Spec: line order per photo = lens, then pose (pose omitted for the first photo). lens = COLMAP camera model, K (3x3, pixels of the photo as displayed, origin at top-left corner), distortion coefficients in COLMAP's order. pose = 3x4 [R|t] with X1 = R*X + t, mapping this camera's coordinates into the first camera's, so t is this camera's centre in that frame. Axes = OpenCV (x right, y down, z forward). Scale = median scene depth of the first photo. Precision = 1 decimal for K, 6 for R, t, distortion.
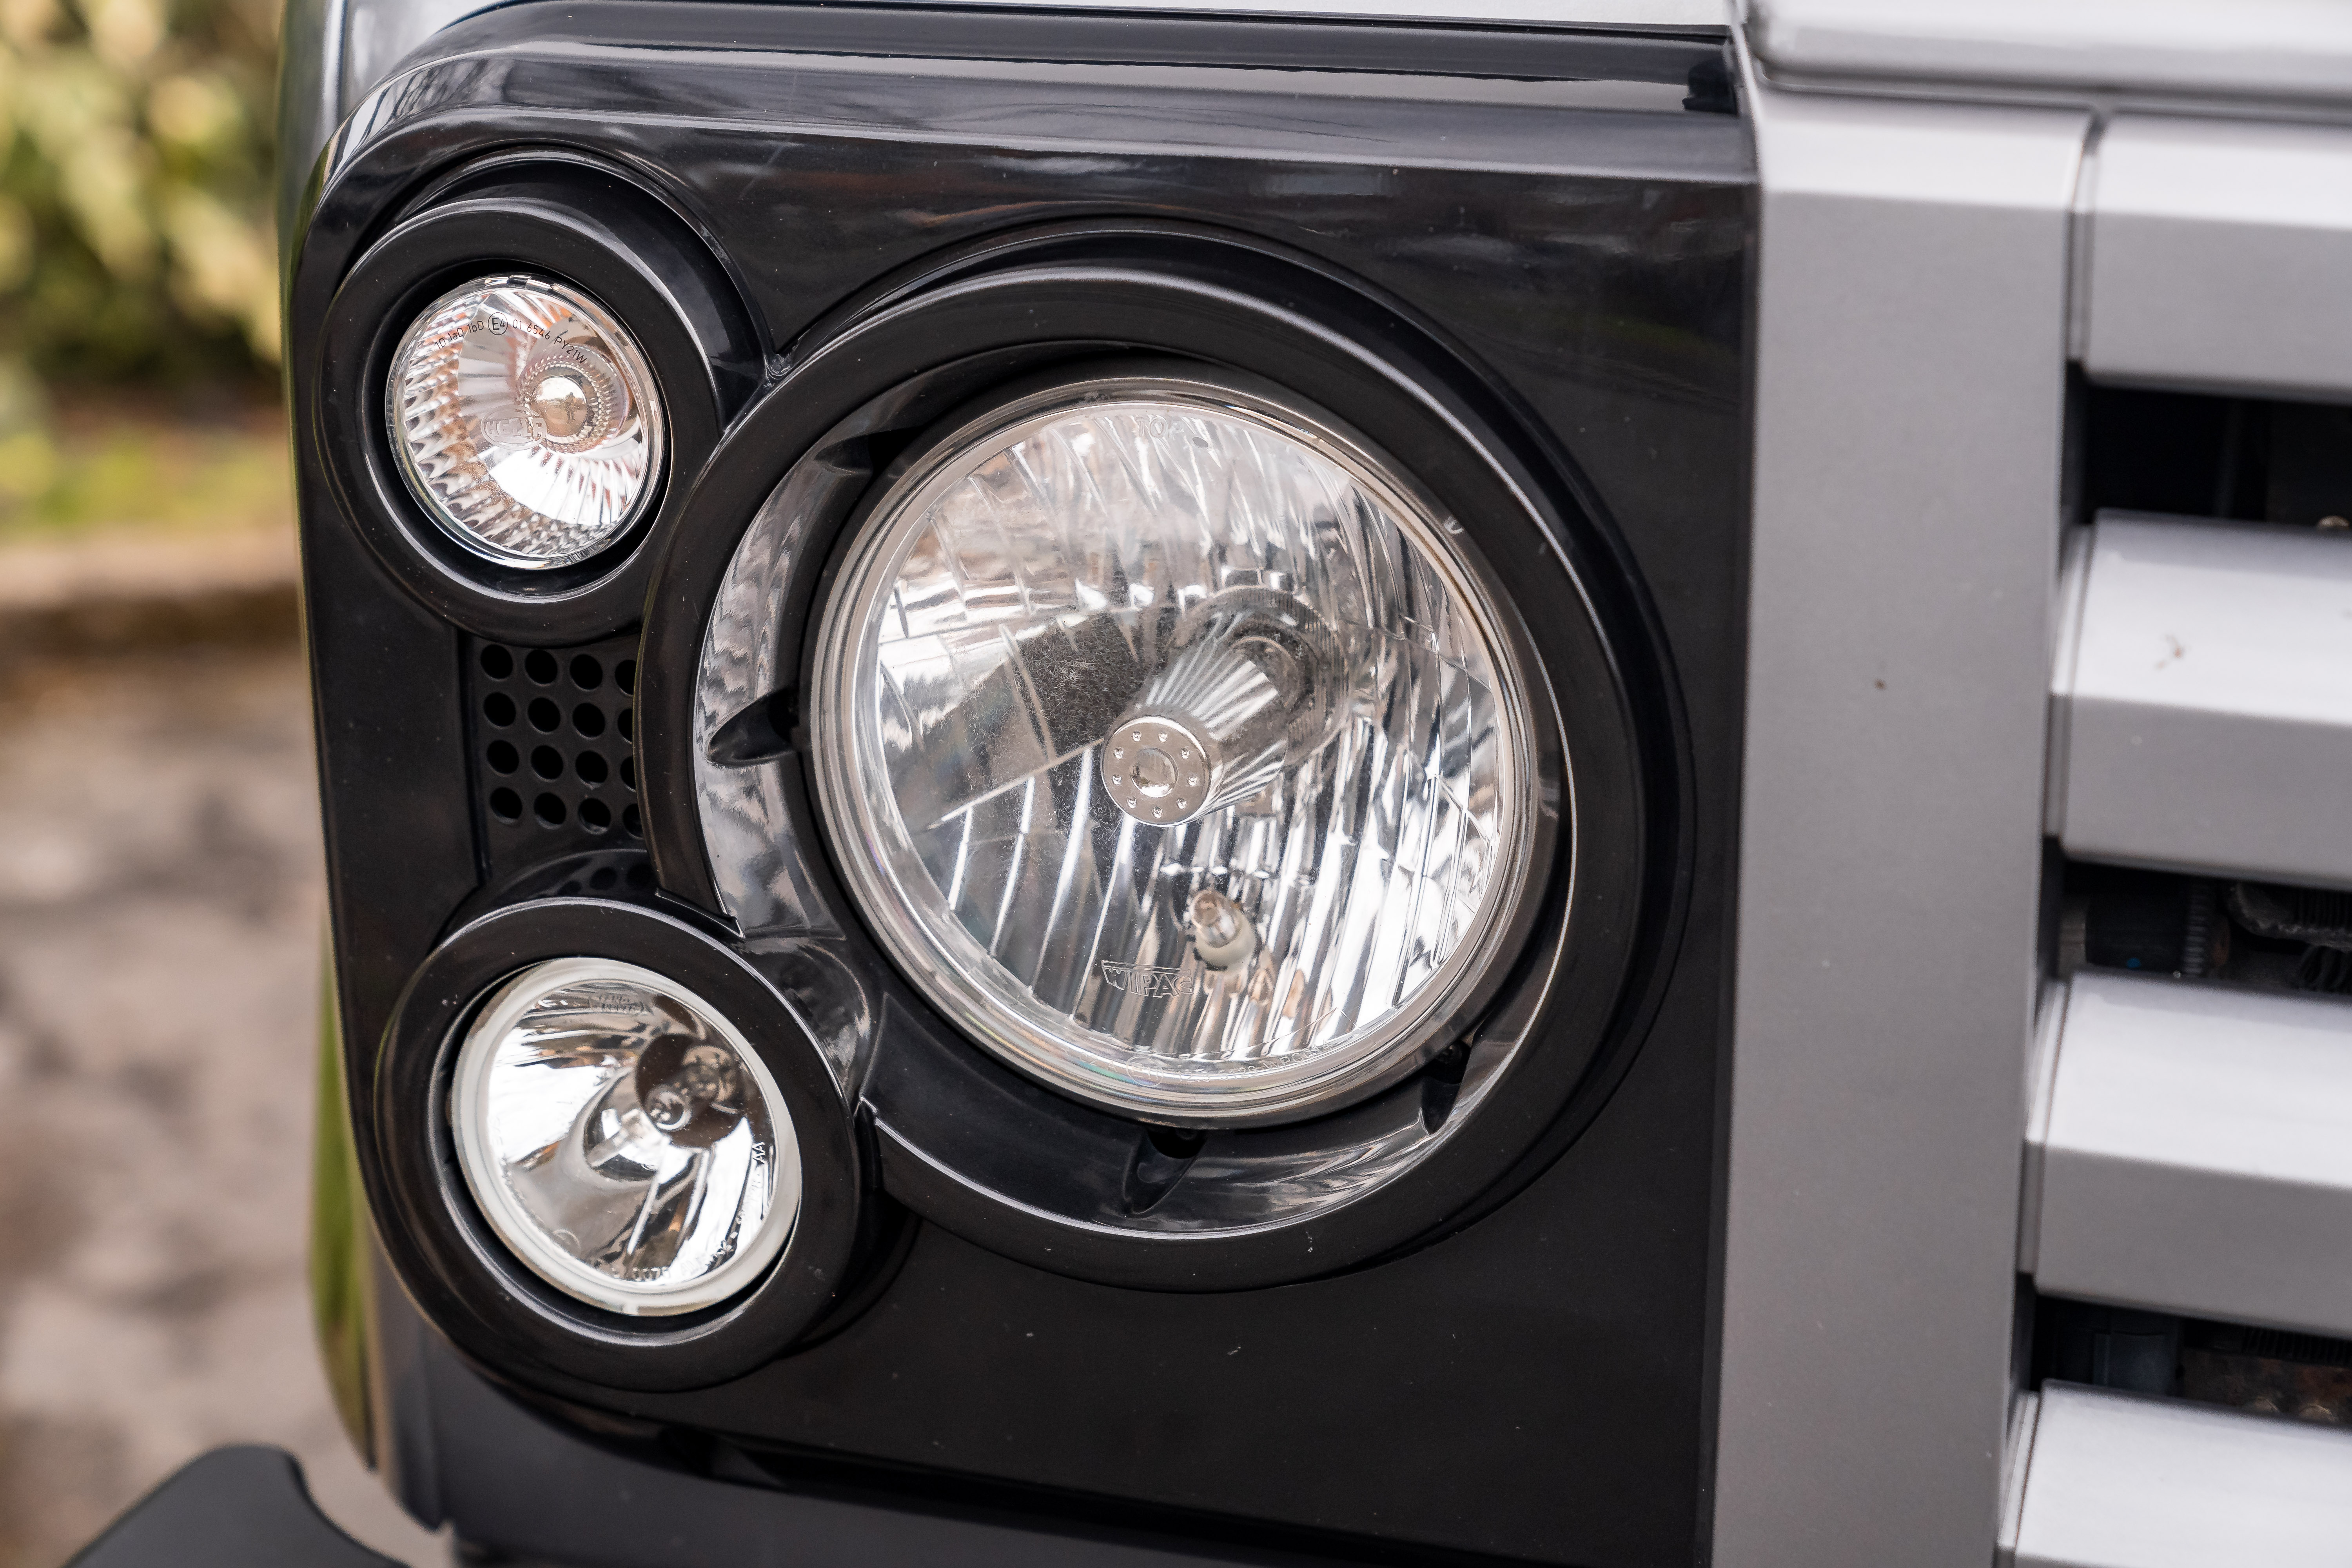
lens RADIAL K [[4582.2, 0, 1195.9], [0, 4582.2, 881.0], [0, 0, 1]] dist [0.039822, 0.000000]
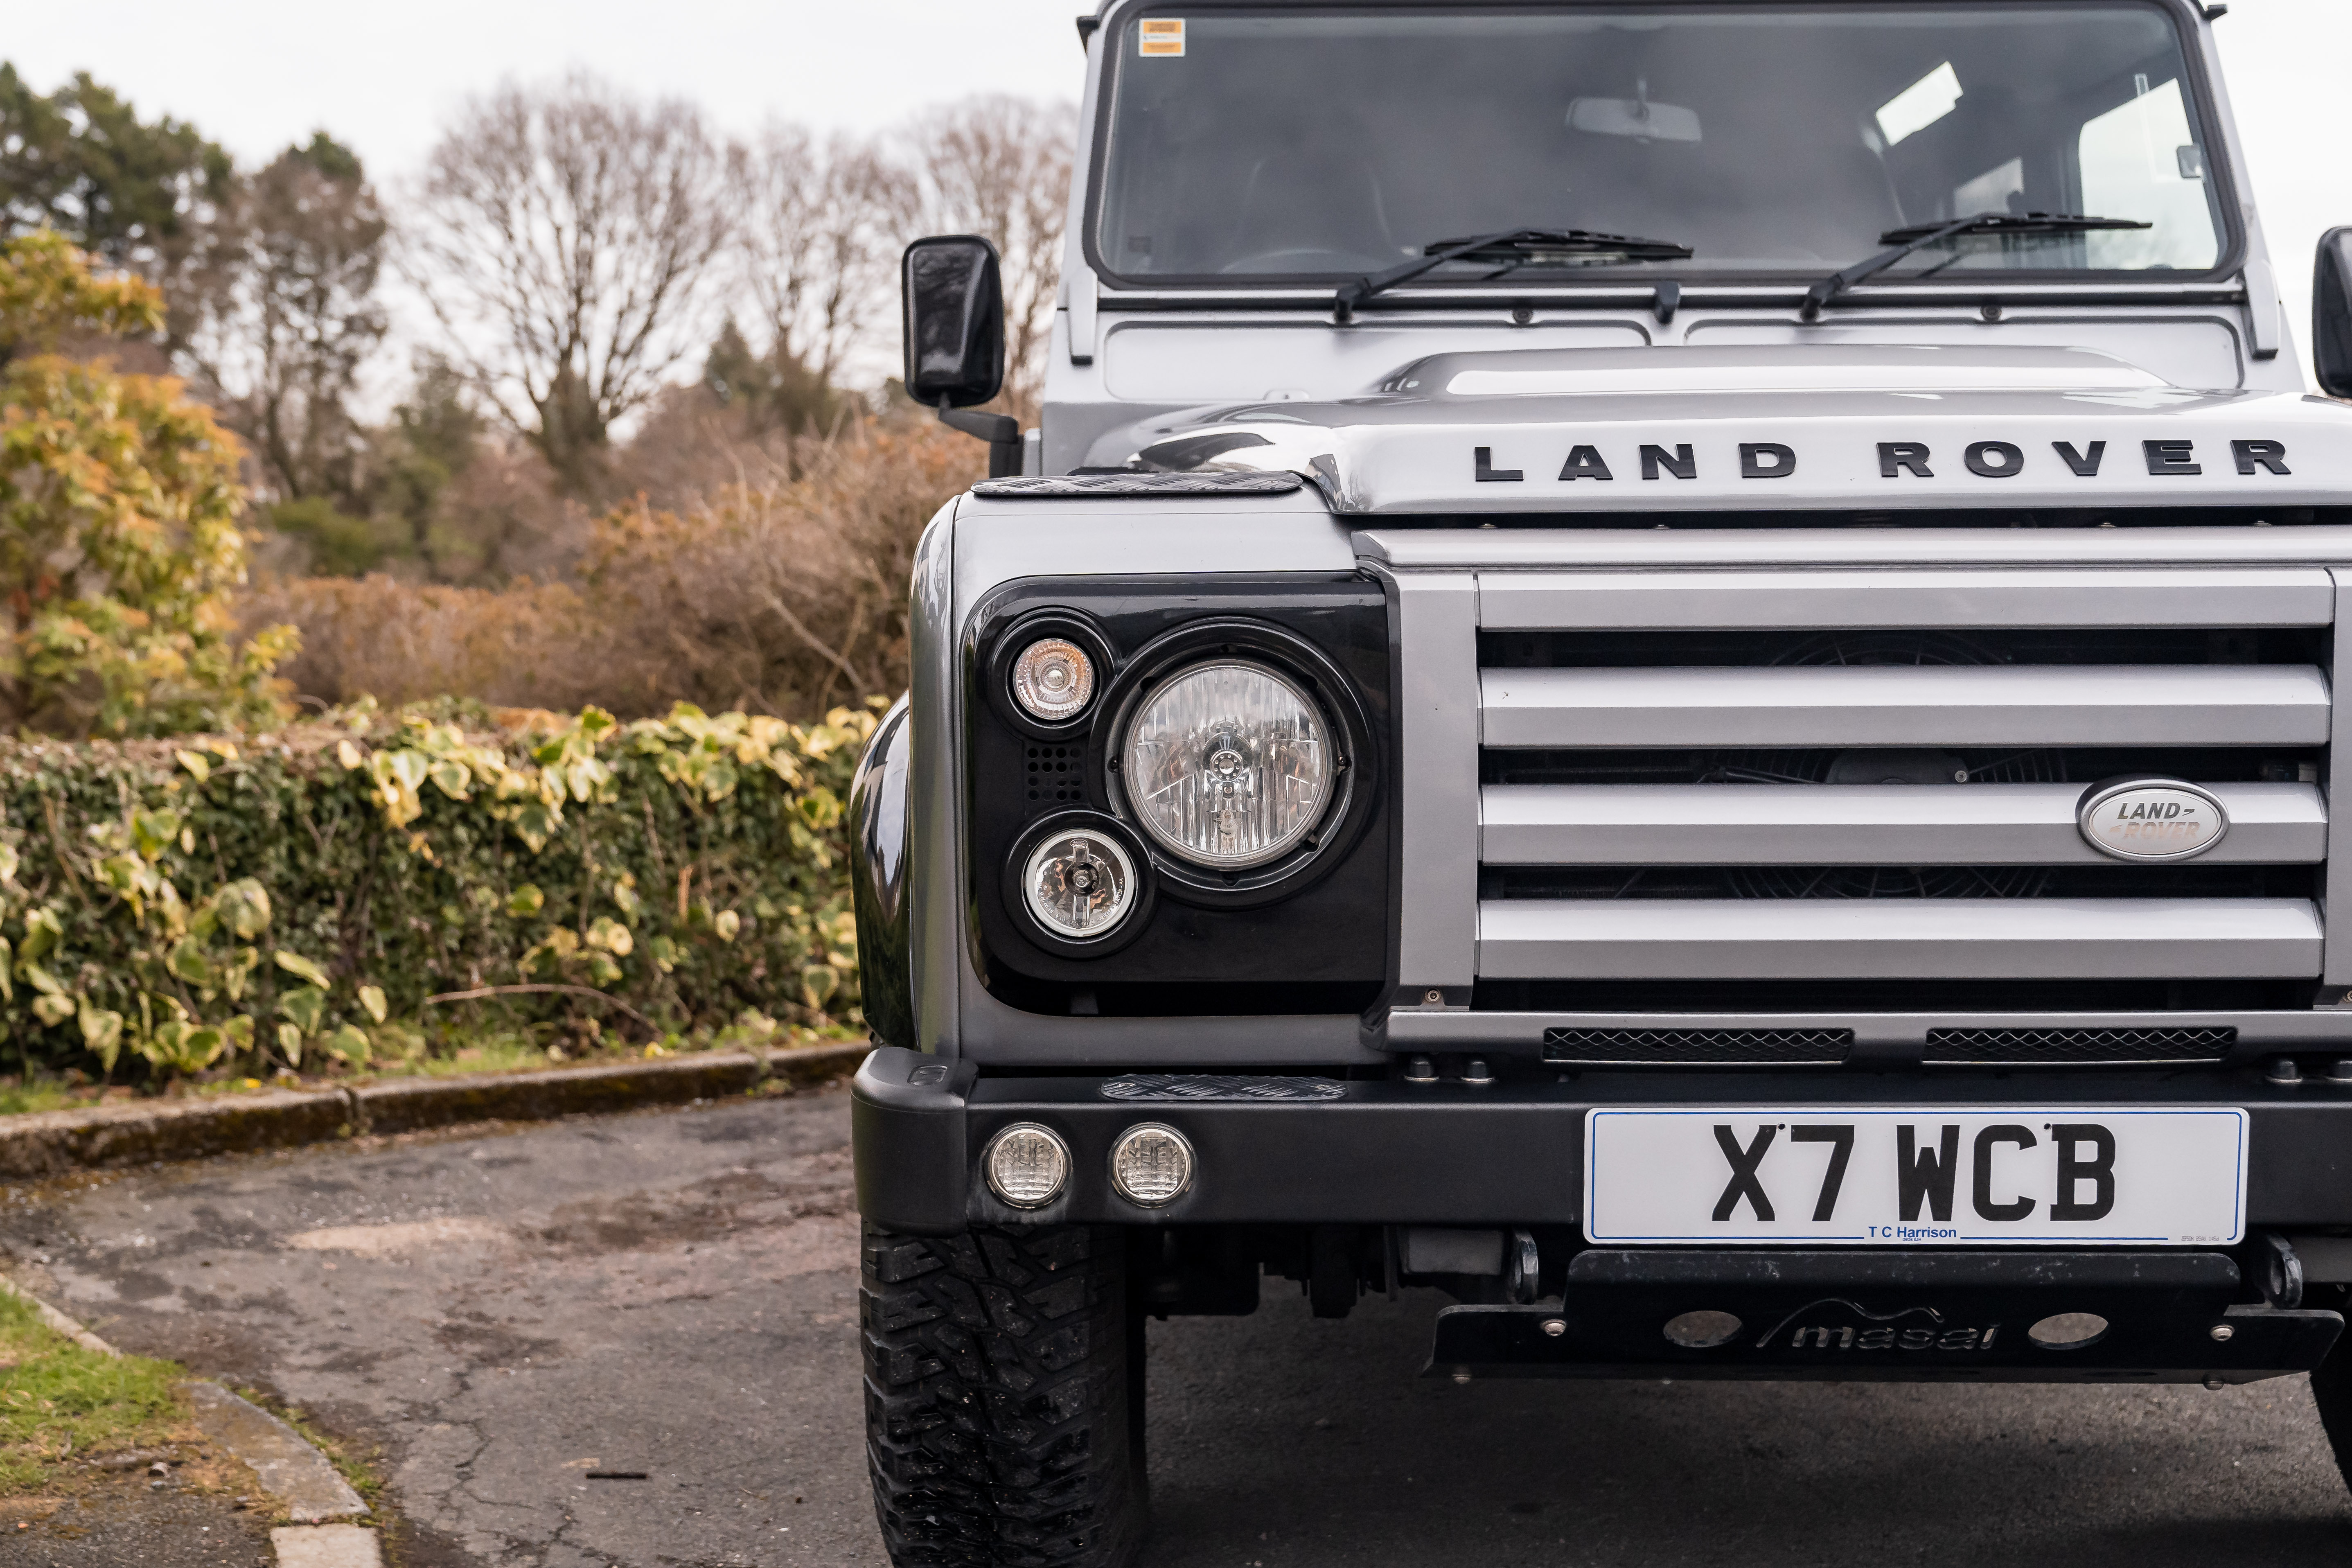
lens RADIAL K [[2924.7, 0, 1155.2], [0, 2924.7, 763.7], [0, 0, 1]] dist [0.003656, 0.000000]
pose [[0.950464, -0.023875, 0.309916, -0.775170], [0.103765, 0.964221, -0.243948, 0.530375], [-0.293004, 0.264022, 0.918935, -1.127690]]
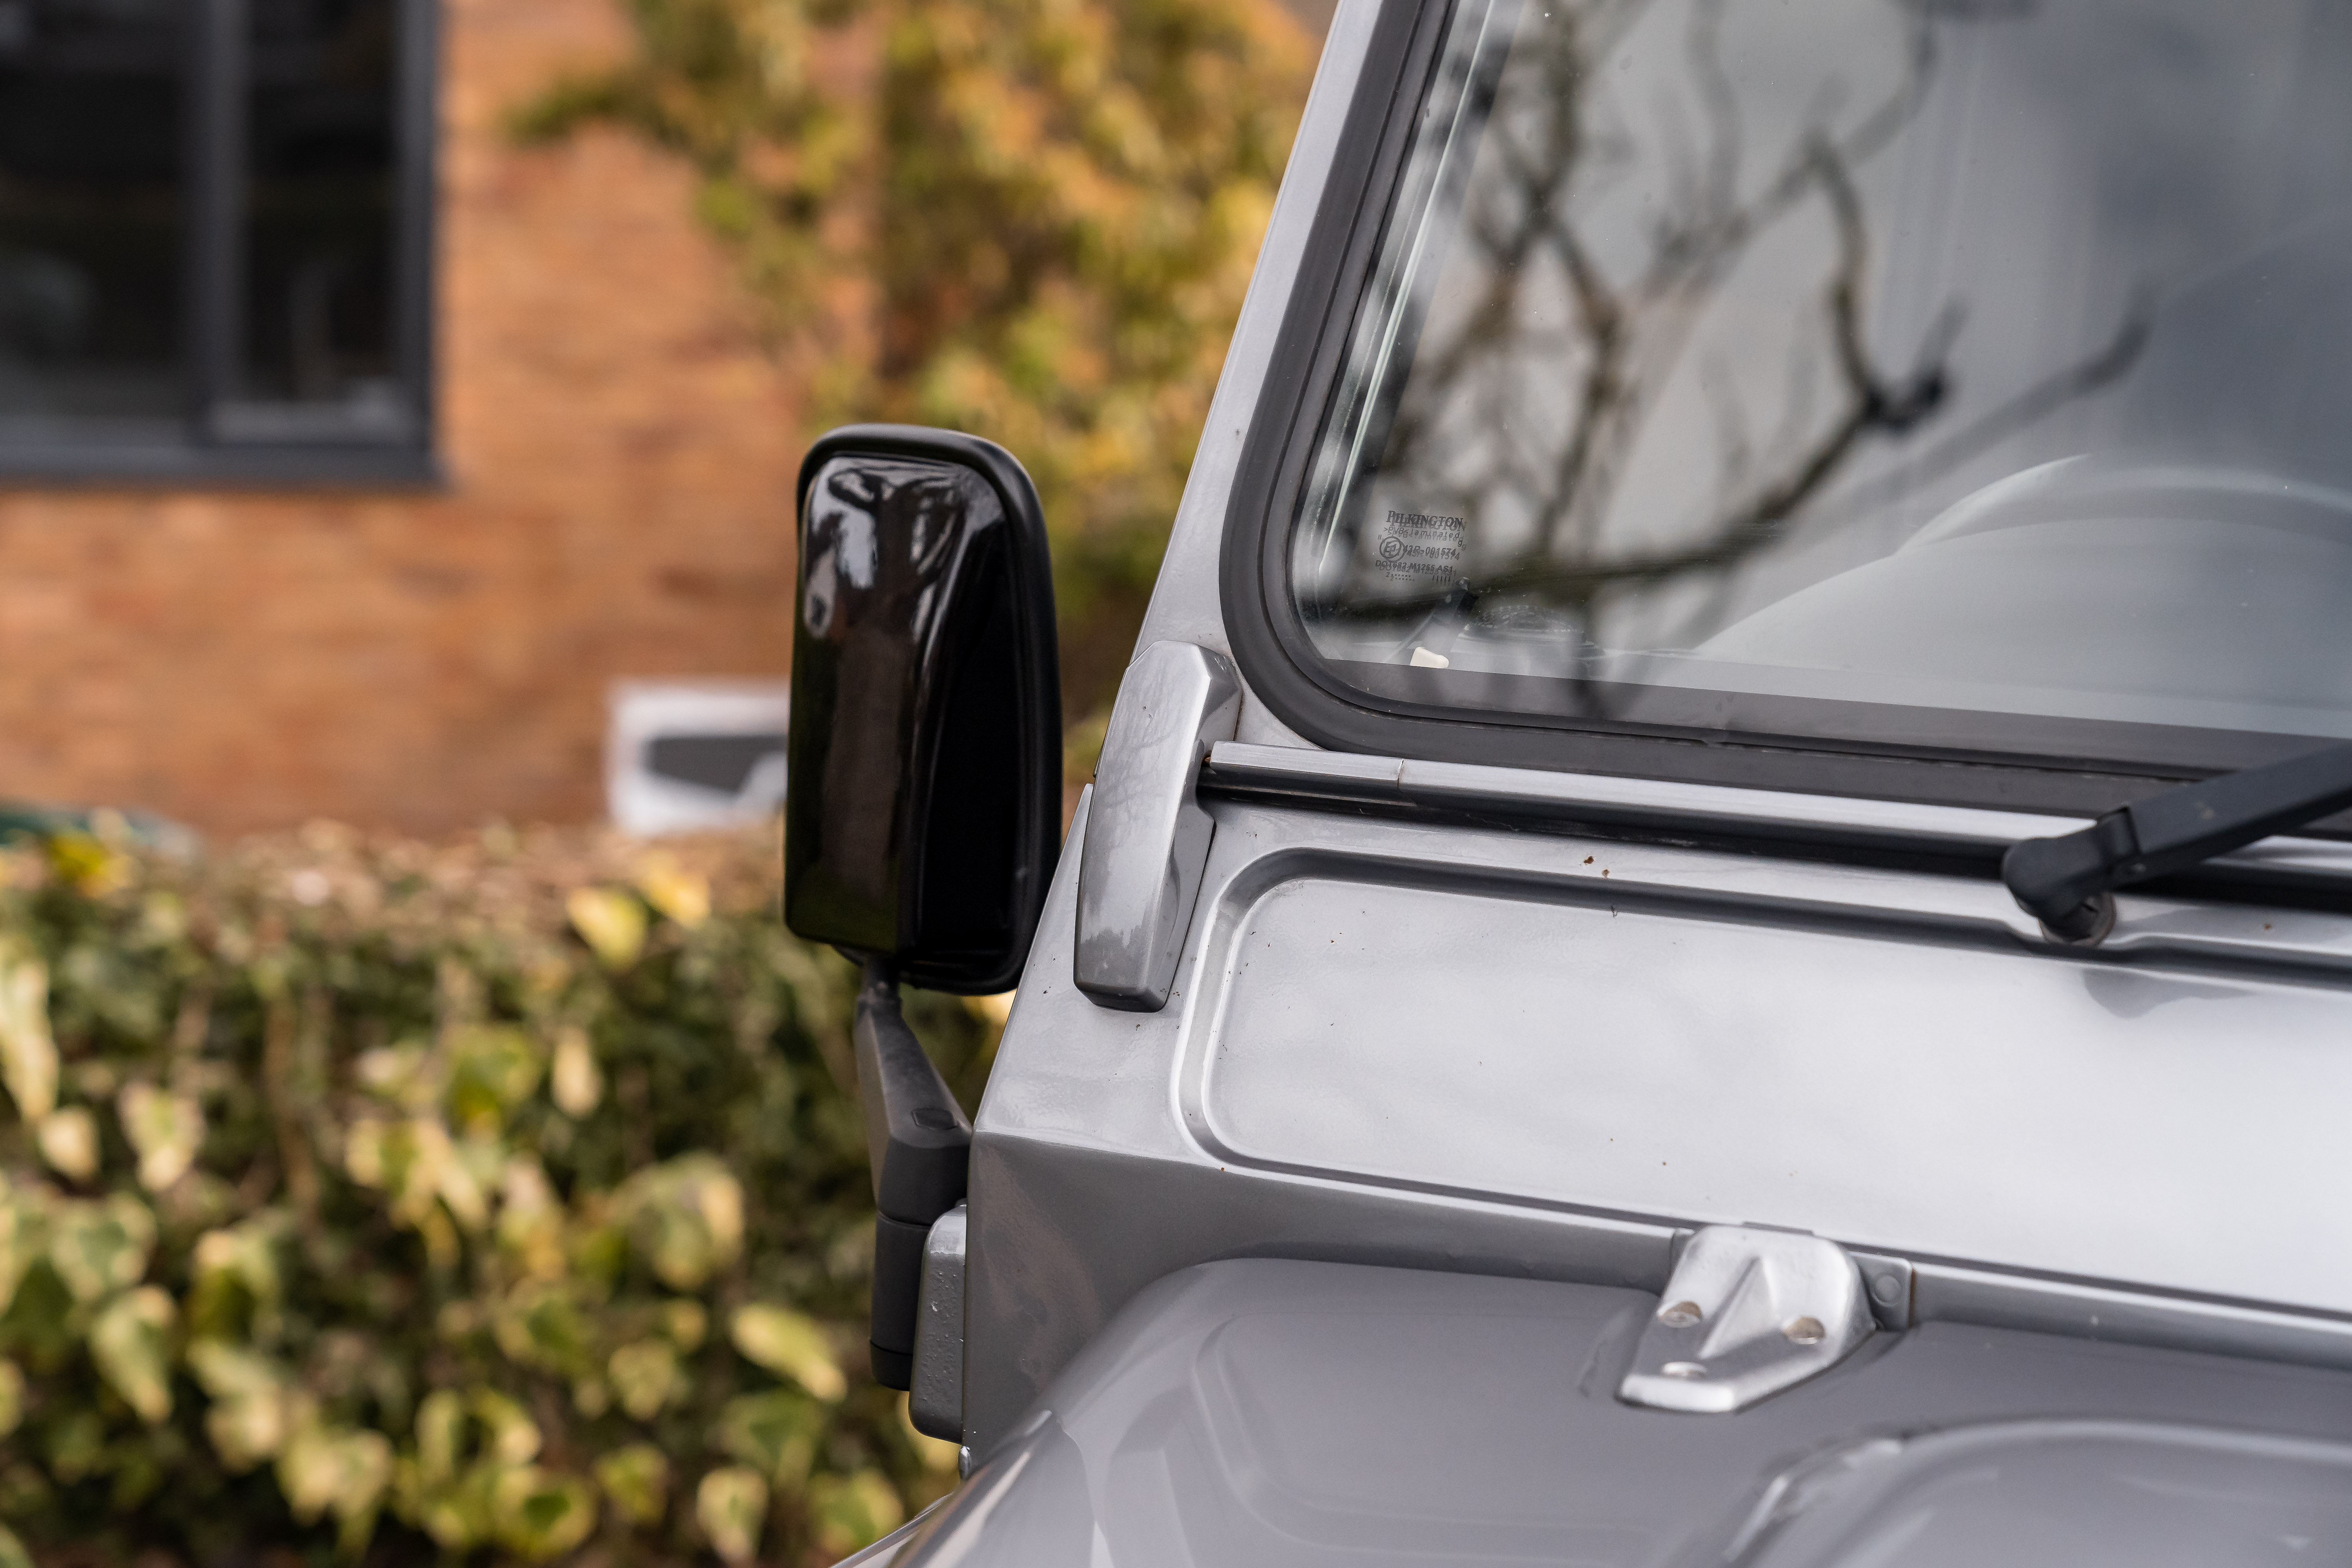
lens RADIAL K [[4582.2, 0, 1184.3], [0, 4582.2, 792.7], [0, 0, 1]] dist [0.039822, 0.000000]
pose [[0.991805, 0.033299, -0.123349, 0.422300], [-0.052910, 0.985812, -0.159298, -0.600339], [0.116294, 0.164519, 0.979494, 0.472218]]
